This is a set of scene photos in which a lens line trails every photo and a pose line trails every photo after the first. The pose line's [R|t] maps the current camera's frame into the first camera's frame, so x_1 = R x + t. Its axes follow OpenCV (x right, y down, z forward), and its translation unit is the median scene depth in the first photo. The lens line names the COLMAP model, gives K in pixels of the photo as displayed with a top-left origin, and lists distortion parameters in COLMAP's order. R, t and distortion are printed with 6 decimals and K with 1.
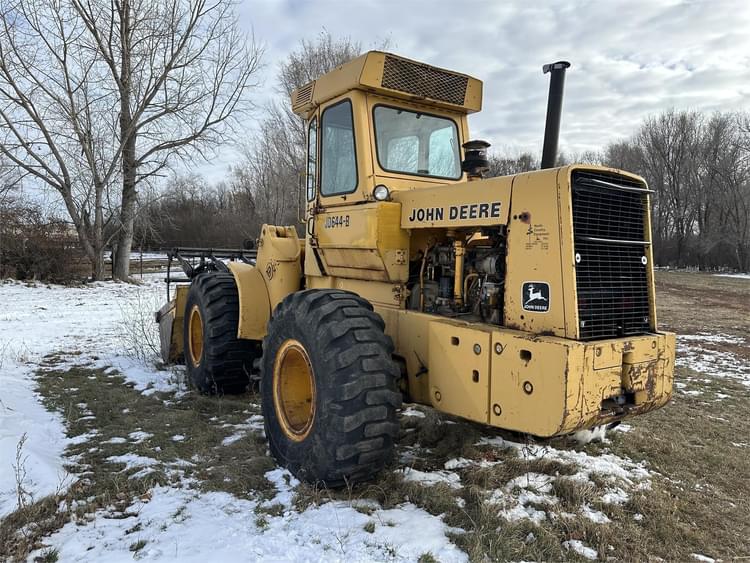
lens RADIAL K [[534.4, 0, 382.5], [0, 534.4, 286.6], [0, 0, 1]] dist [0.048980, -0.002322]
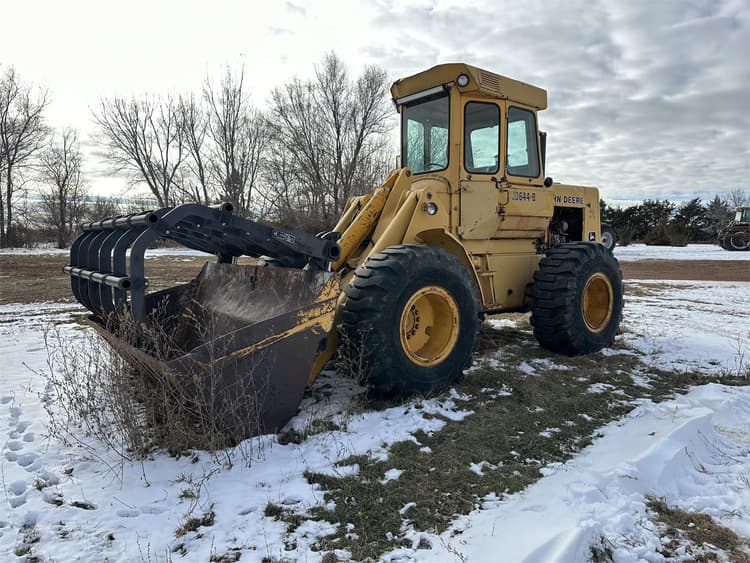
lens RADIAL K [[534.4, 0, 372.7], [0, 534.4, 282.2], [0, 0, 1]] dist [0.048980, -0.002322]
pose [[-0.098253, -0.109472, 0.989122, -1.494668], [0.055934, 0.991752, 0.115319, -0.086430], [-0.993588, 0.066656, -0.091319, 1.584009]]
